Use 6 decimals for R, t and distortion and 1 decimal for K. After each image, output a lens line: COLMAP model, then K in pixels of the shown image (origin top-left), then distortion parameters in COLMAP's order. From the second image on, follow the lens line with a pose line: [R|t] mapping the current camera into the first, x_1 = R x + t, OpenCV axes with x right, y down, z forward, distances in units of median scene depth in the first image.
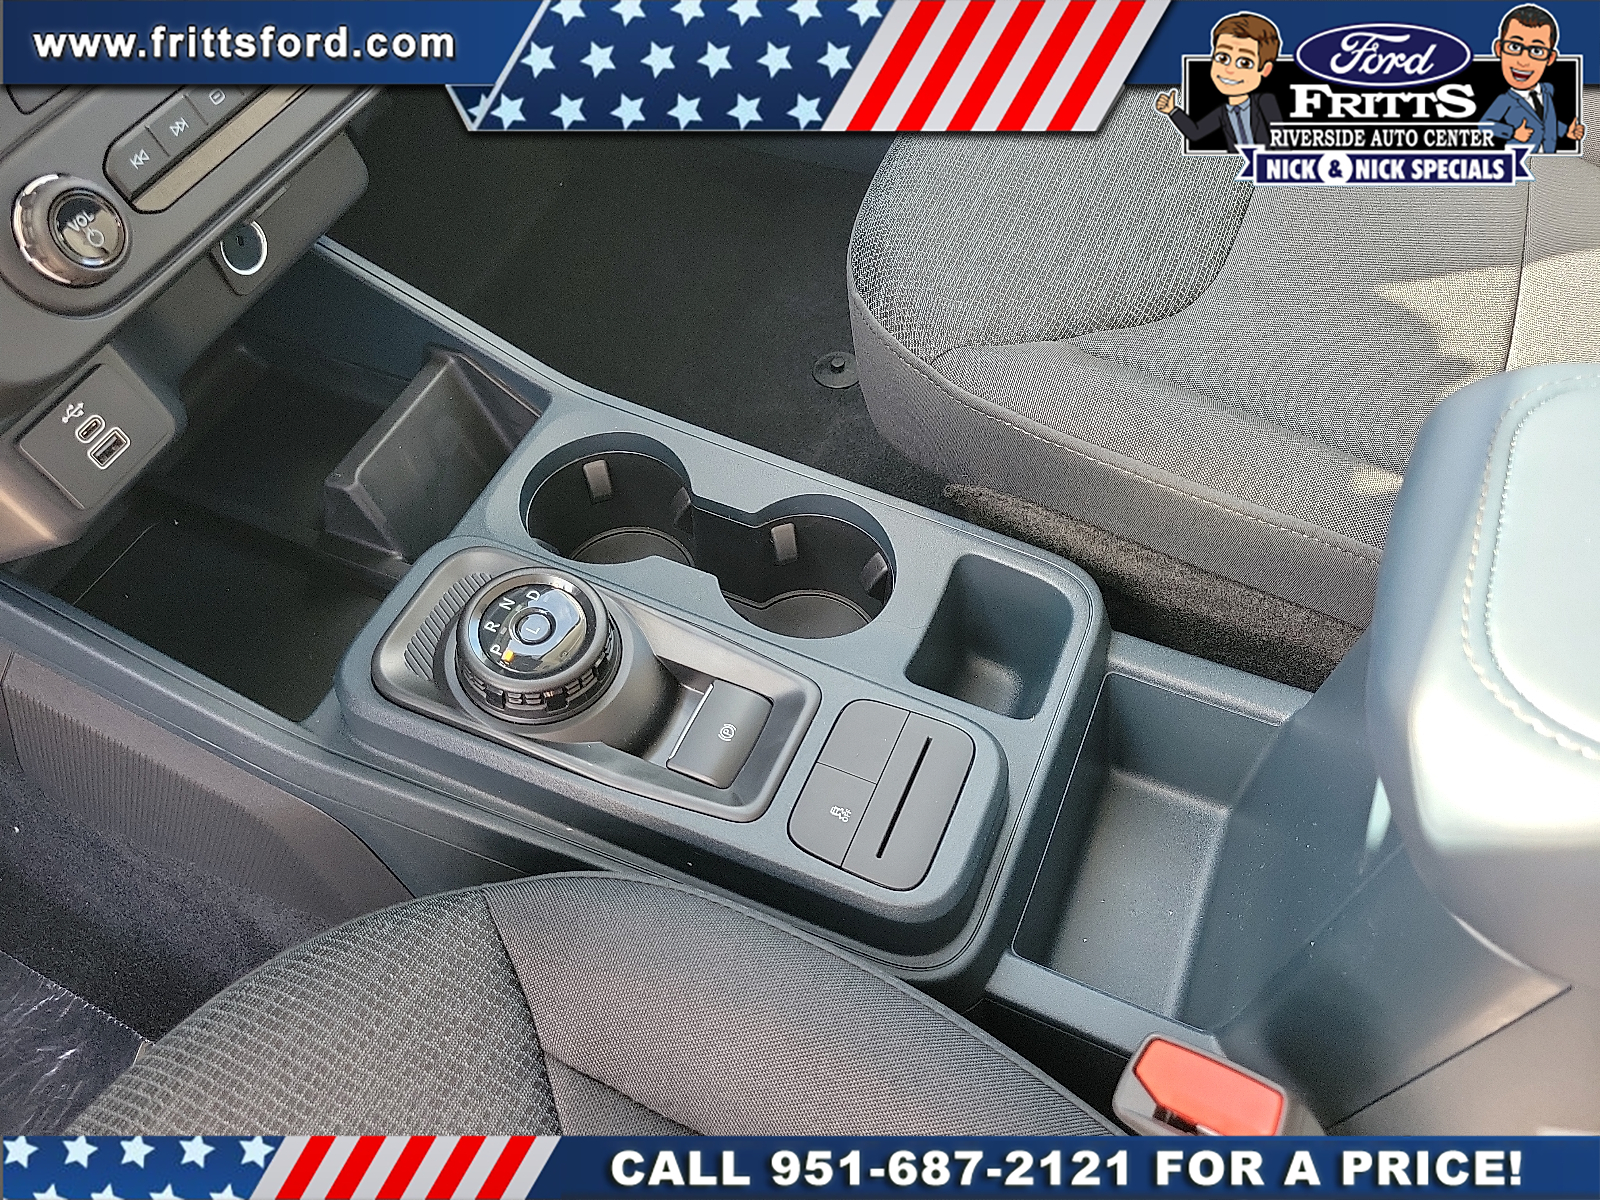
lens RADIAL K [[1173.0, 0, 760.3], [0, 1173.0, 621.9], [0, 0, 1]] dist [0.000753, 0.004318]
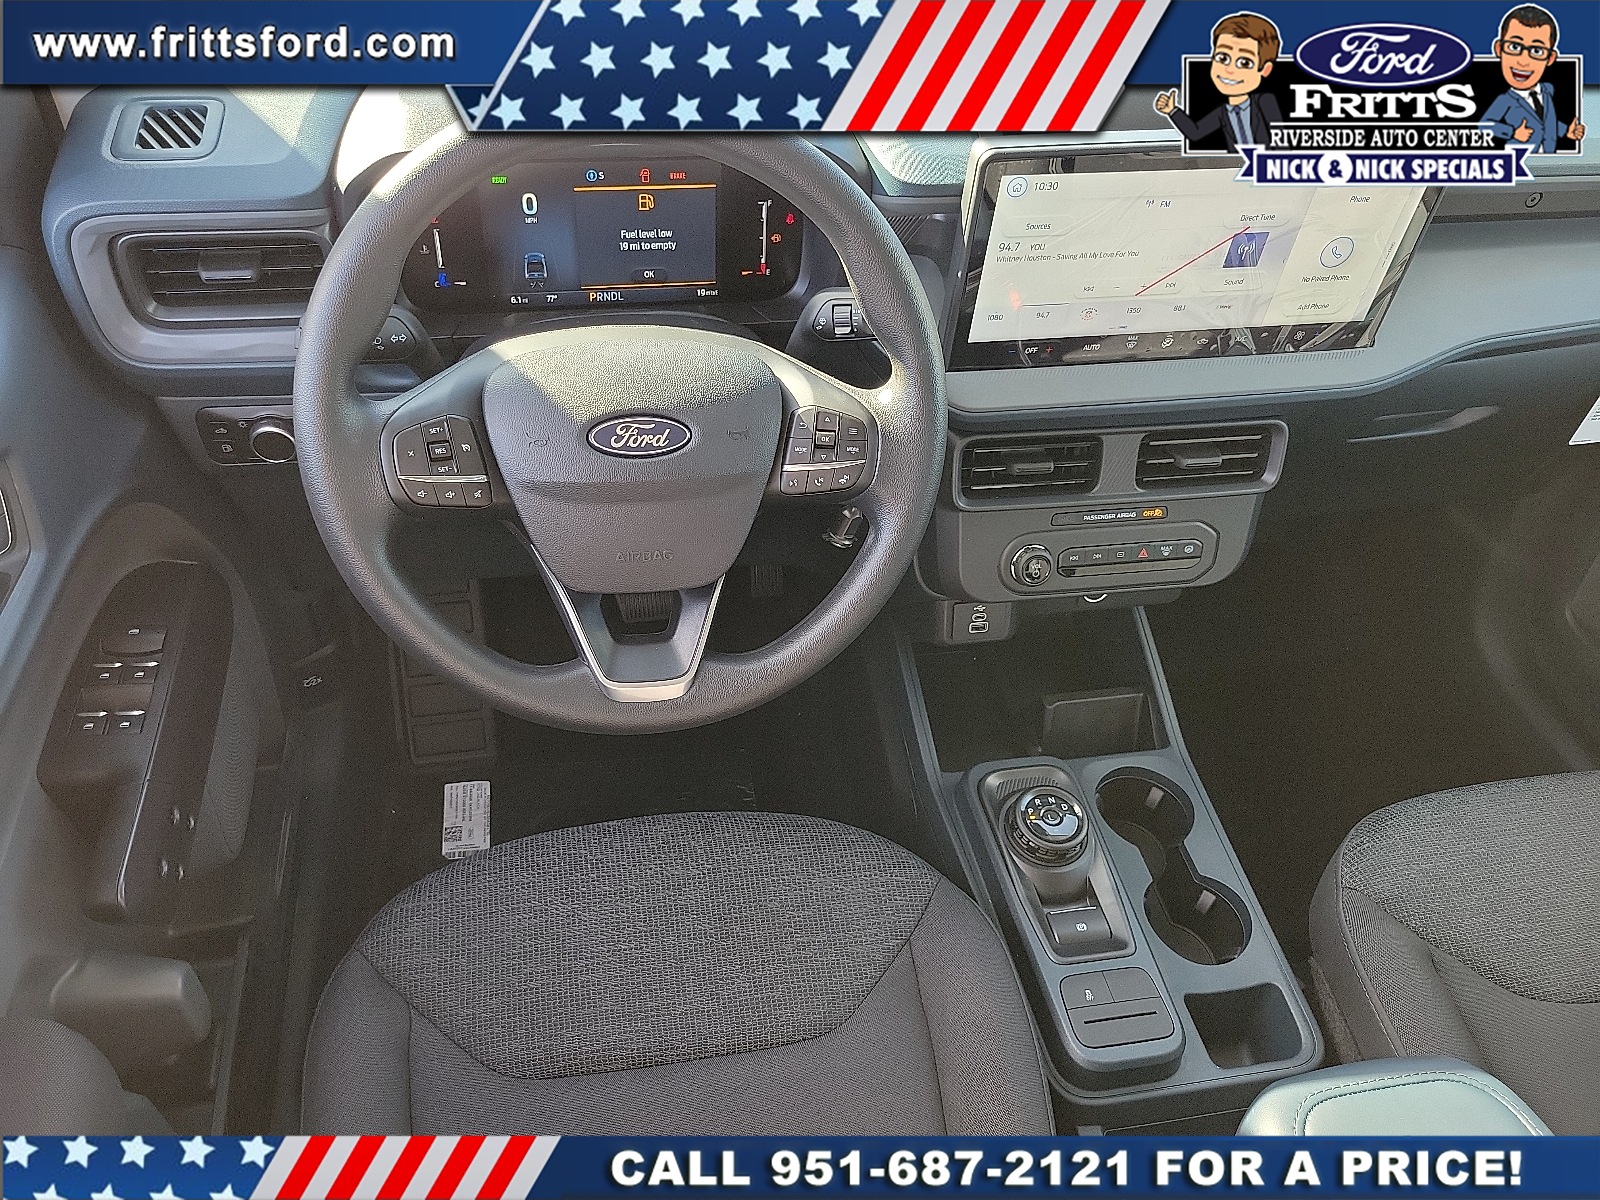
lens RADIAL K [[1173.0, 0, 760.3], [0, 1173.0, 621.9], [0, 0, 1]] dist [0.000753, 0.004318]
pose [[0.552033, 0.629140, -0.547213, 0.378325], [-0.717966, 0.692371, 0.071741, -0.011519], [0.424010, 0.353276, 0.833913, -0.908723]]
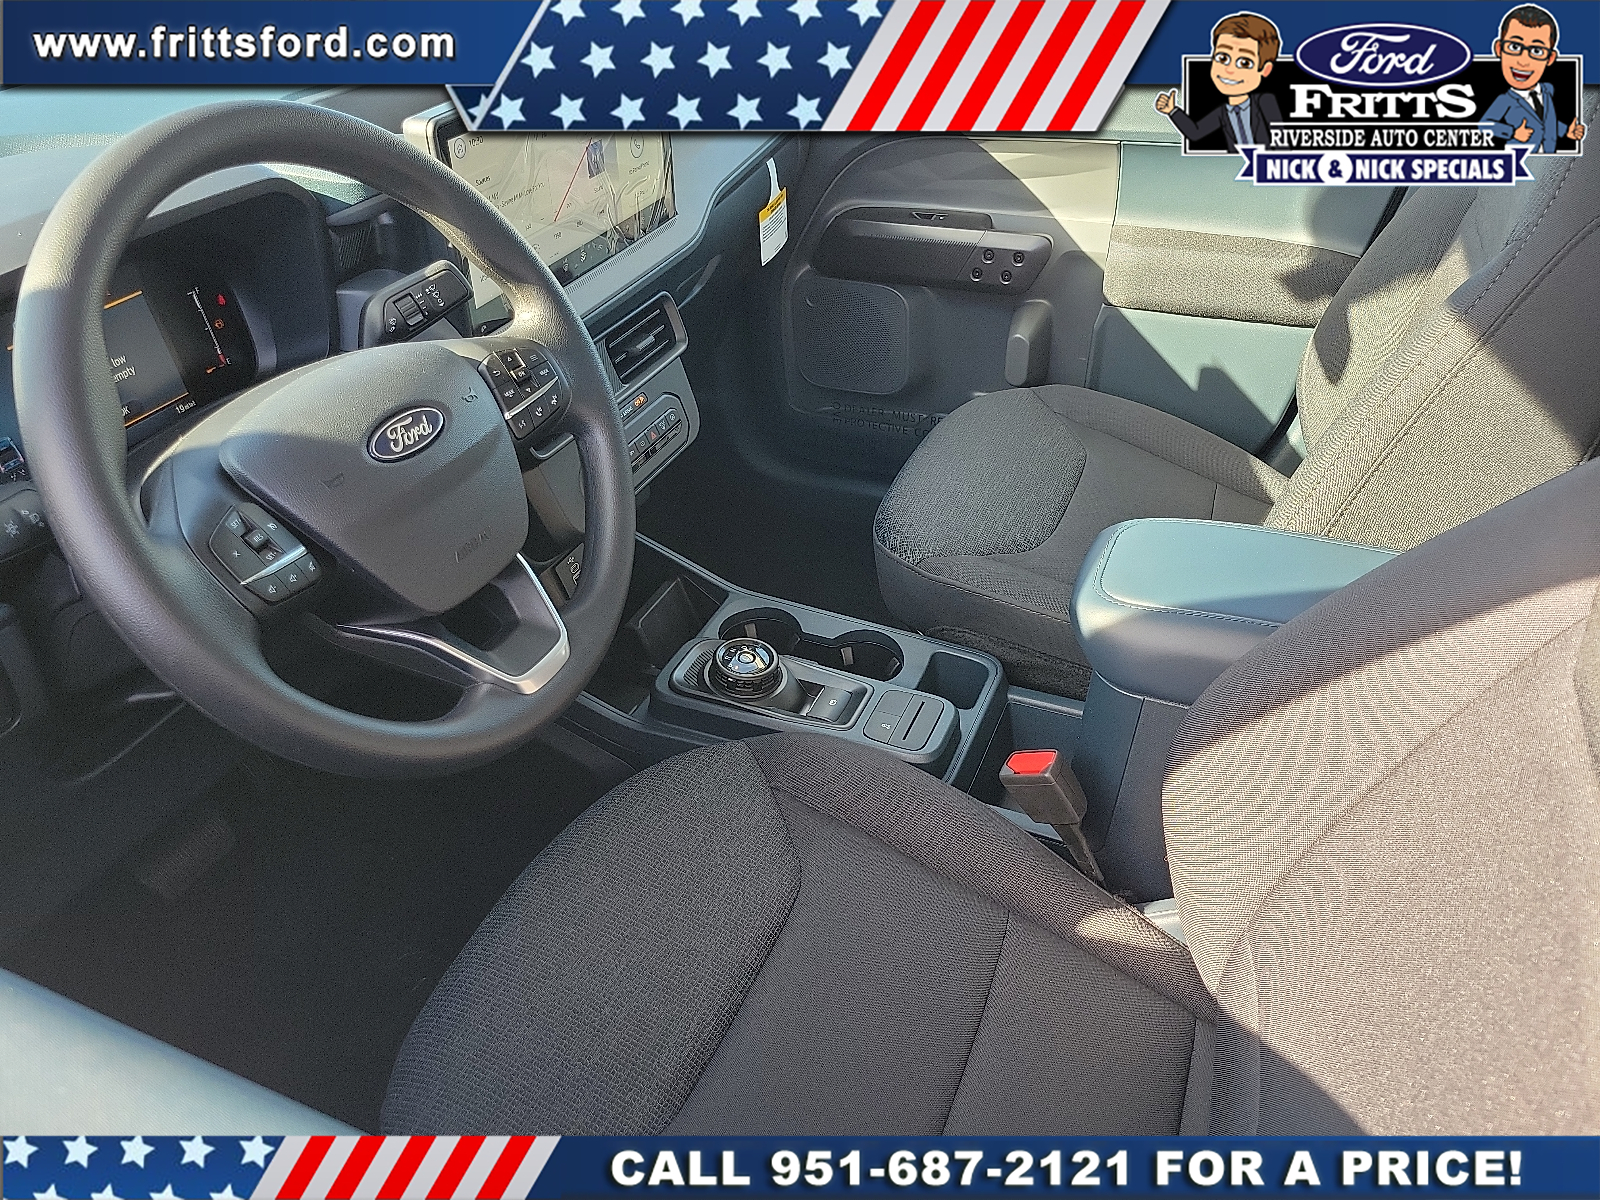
lens RADIAL K [[1173.0, 0, 760.3], [0, 1173.0, 621.9], [0, 0, 1]] dist [0.000753, 0.004318]
pose [[0.999875, -0.007316, 0.014007, -0.178053], [0.011616, 0.941229, -0.337568, 0.632351], [-0.010715, 0.337689, 0.941197, -1.047105]]
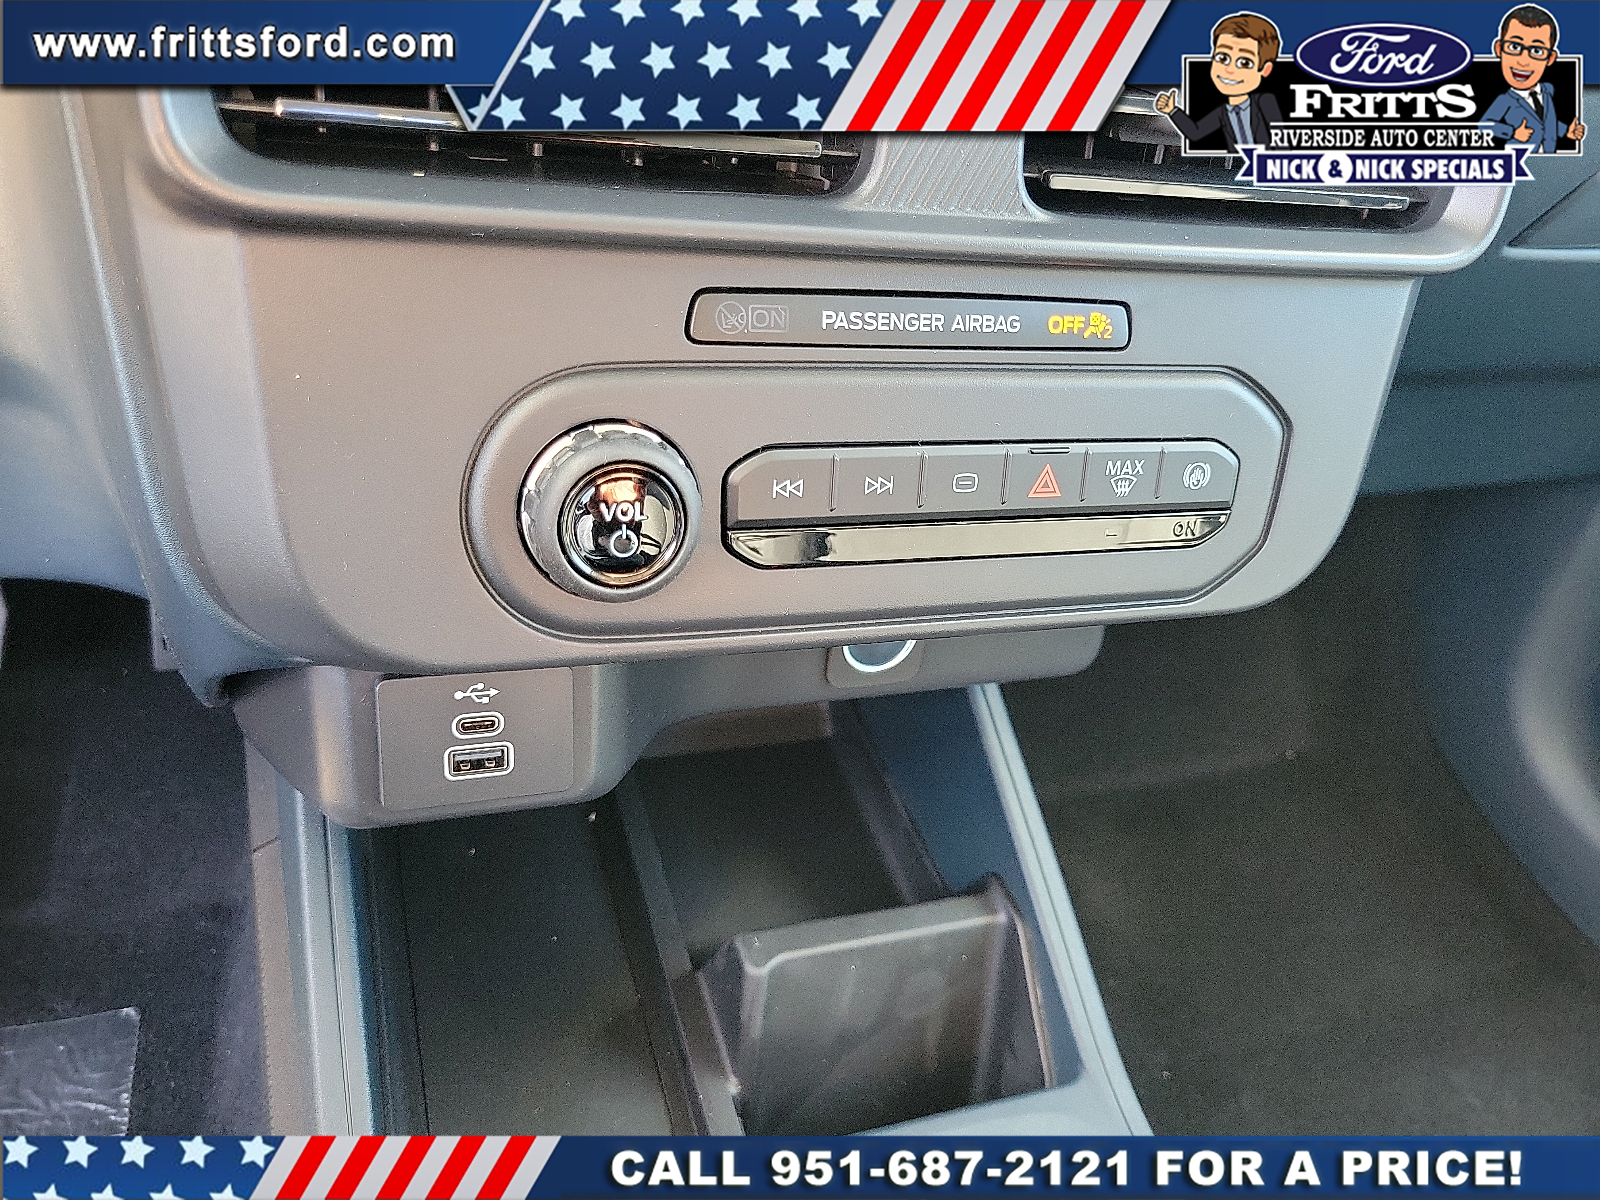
lens RADIAL K [[1173.0, 0, 760.3], [0, 1173.0, 621.9], [0, 0, 1]] dist [0.000753, 0.004318]
pose [[0.654421, 0.584380, -0.479826, -0.158313], [-0.710738, 0.691970, -0.126605, -0.190991], [0.258040, 0.423883, 0.868181, 0.374011]]
